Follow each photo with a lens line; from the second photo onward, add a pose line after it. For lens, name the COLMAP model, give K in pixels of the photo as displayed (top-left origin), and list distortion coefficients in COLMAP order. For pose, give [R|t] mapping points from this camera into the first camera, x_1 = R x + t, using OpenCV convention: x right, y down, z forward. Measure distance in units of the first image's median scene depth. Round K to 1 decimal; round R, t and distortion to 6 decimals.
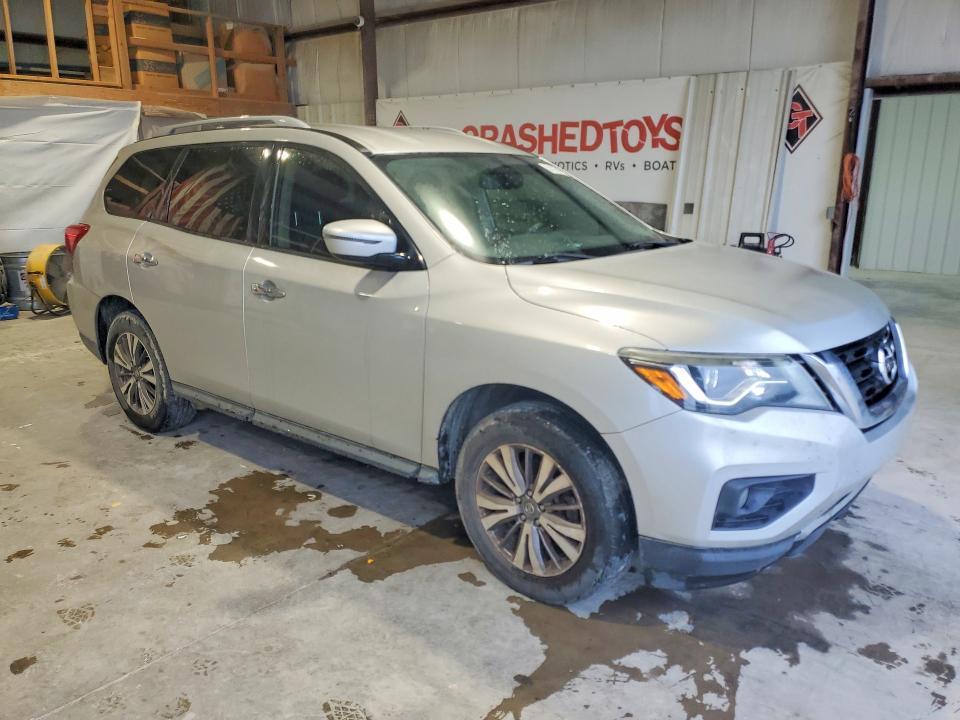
lens RADIAL K [[752.5, 0, 484.0], [0, 752.5, 361.7], [0, 0, 1]] dist [0.009013, 0.009648]
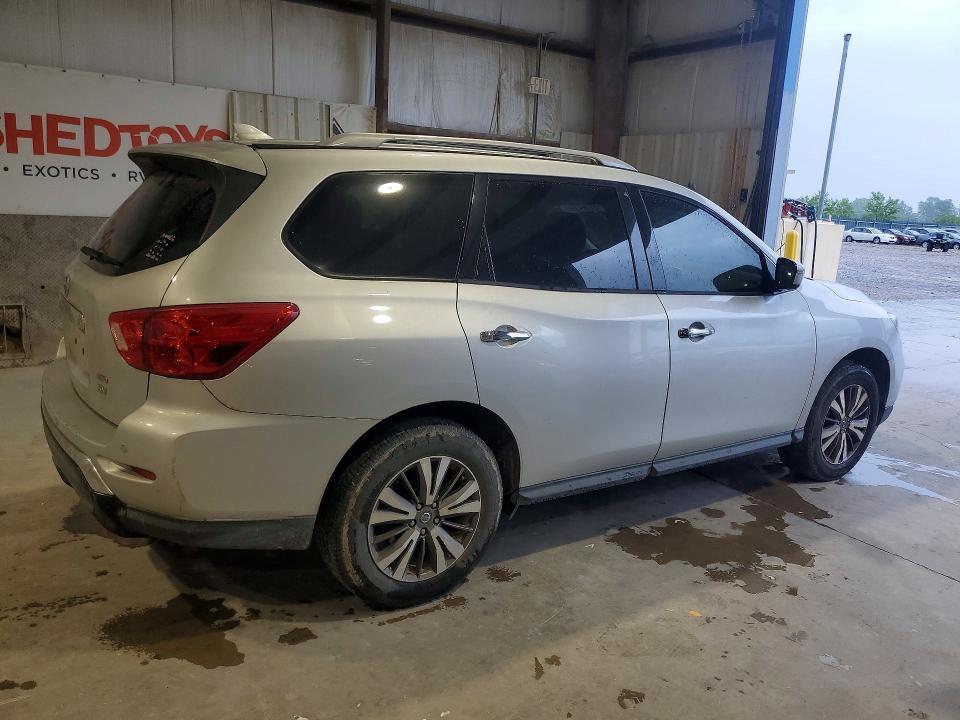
lens RADIAL K [[752.5, 0, 484.0], [0, 752.5, 359.8], [0, 0, 1]] dist [0.009013, 0.009648]
pose [[0.276907, -0.195440, 0.940811, -1.283688], [0.186375, 0.971428, 0.146945, -0.255607], [-0.942649, 0.134653, 0.305420, 0.915428]]
